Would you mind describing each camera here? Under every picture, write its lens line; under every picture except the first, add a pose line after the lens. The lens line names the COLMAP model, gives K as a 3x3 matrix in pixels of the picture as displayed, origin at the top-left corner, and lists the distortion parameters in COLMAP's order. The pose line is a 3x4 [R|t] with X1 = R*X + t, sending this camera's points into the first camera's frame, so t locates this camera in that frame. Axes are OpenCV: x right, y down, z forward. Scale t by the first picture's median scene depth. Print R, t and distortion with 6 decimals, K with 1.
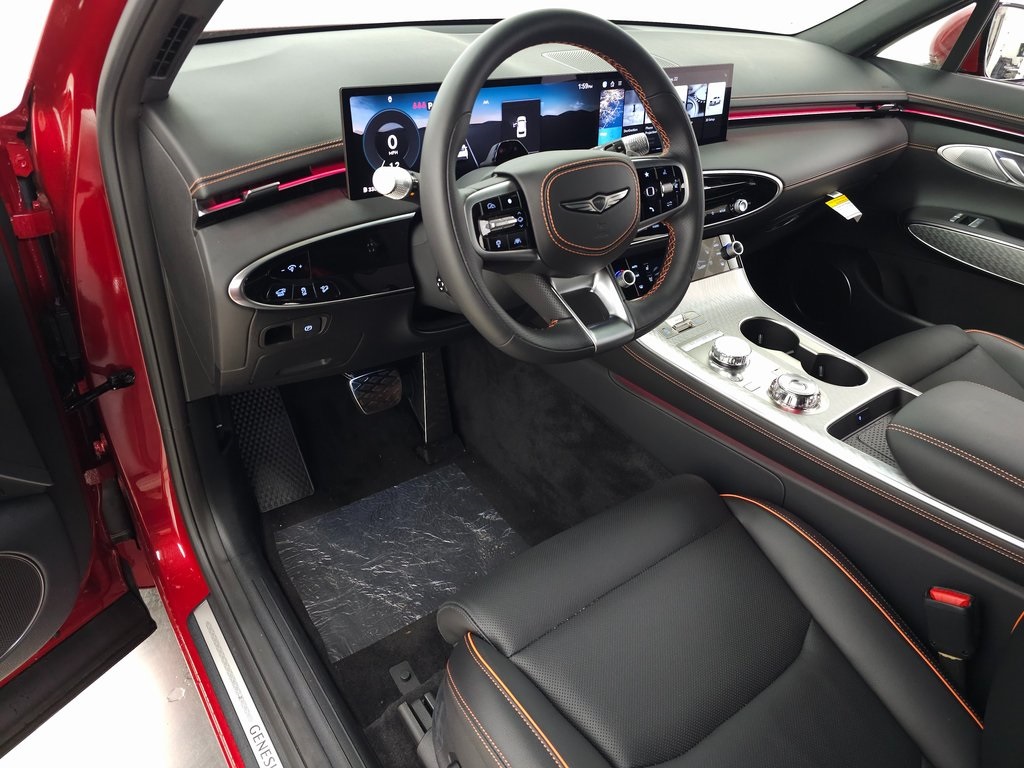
lens RADIAL K [[670.4, 0, 490.4], [0, 670.4, 380.4], [0, 0, 1]] dist [0.038217, -0.012233]
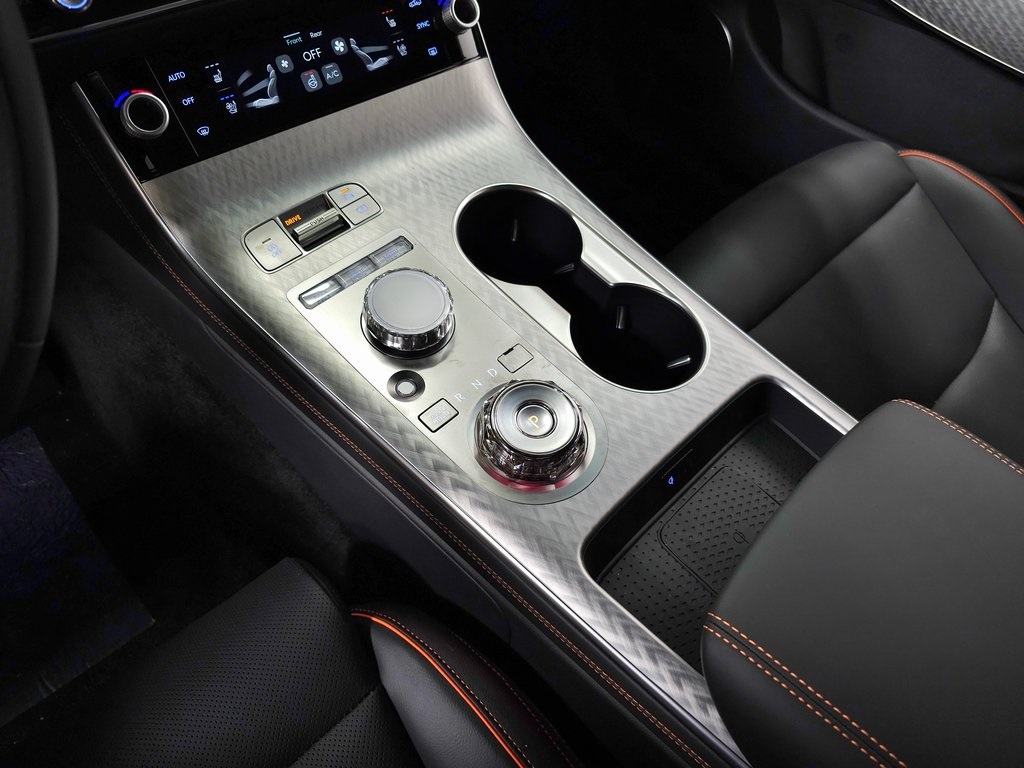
lens RADIAL K [[762.9, 0, 518.6], [0, 762.9, 384.0], [0, 0, 1]] dist [0.021918, -0.004585]
pose [[0.984504, -0.084774, 0.153507, 0.332703], [0.026104, 0.936478, 0.349753, -0.156418], [-0.173406, -0.340326, 0.924180, 0.509414]]
